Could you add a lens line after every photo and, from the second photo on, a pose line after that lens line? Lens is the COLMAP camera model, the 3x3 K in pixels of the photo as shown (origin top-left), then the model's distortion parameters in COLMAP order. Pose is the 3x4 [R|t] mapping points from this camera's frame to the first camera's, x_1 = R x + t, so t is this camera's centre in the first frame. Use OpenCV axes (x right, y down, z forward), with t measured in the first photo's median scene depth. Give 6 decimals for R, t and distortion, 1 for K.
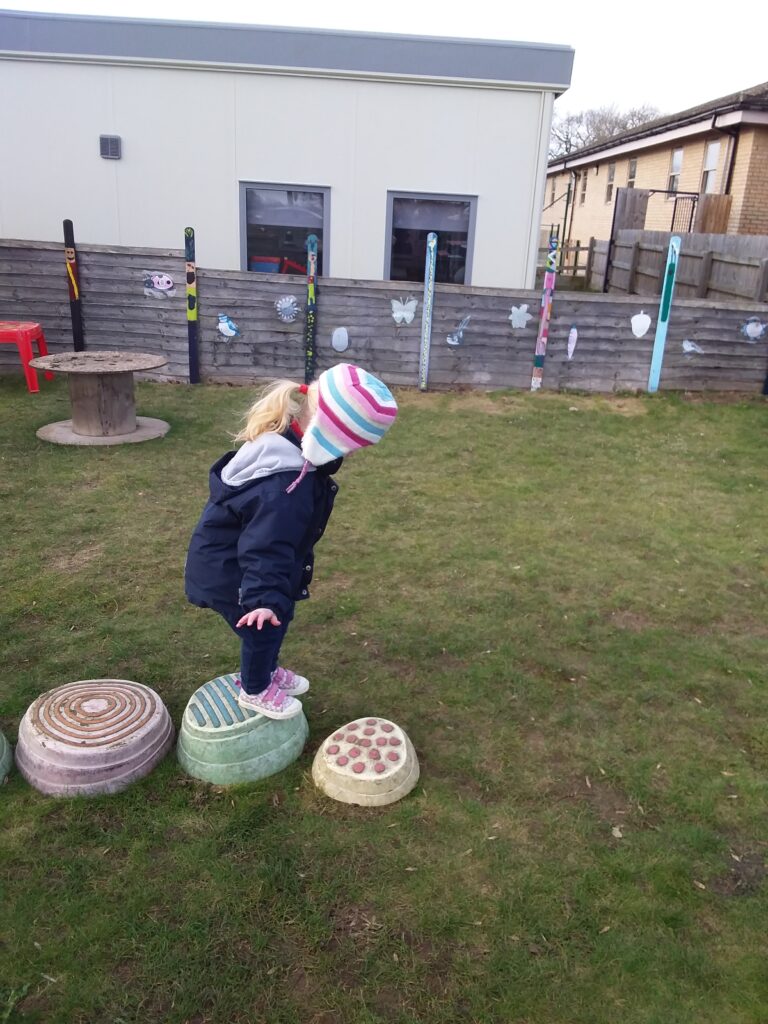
lens RADIAL K [[837.3, 0, 384.0], [0, 837.3, 512.0], [0, 0, 1]] dist [0.111488, -0.201360]
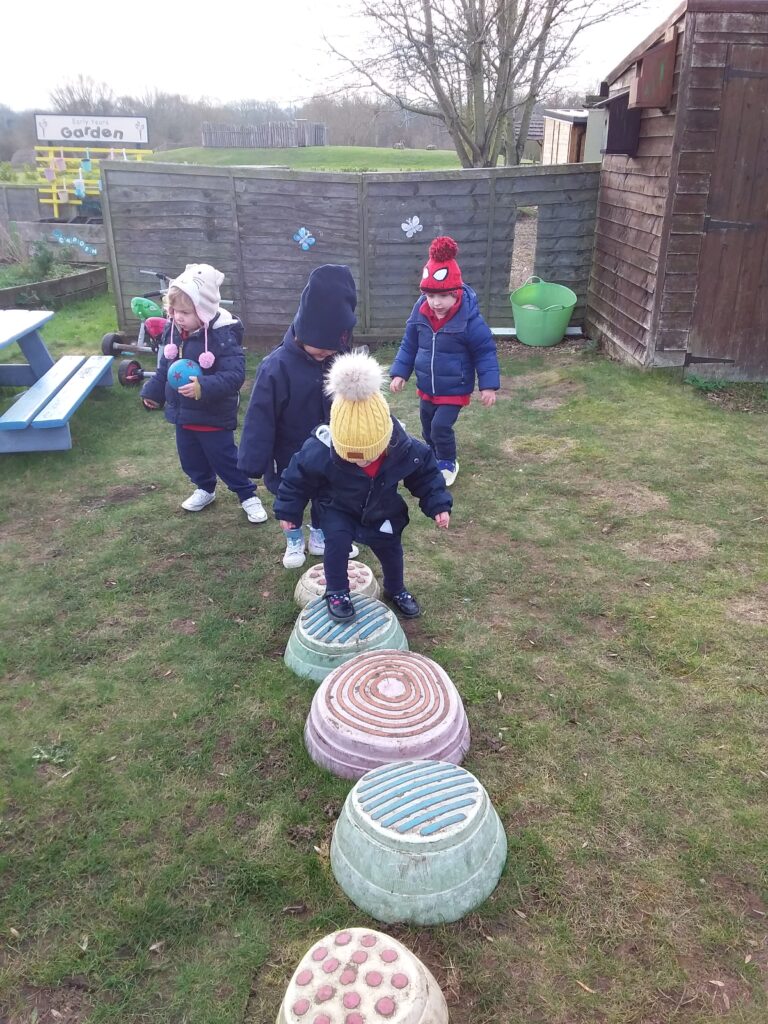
lens RADIAL K [[827.8, 0, 384.0], [0, 827.8, 512.0], [0, 0, 1]] dist [0.110205, -0.191193]
pose [[0.002457, 0.374506, -0.927221, 0.427621], [-0.328254, 0.876148, 0.353008, -0.256427], [0.944586, 0.303497, 0.125086, 0.845488]]
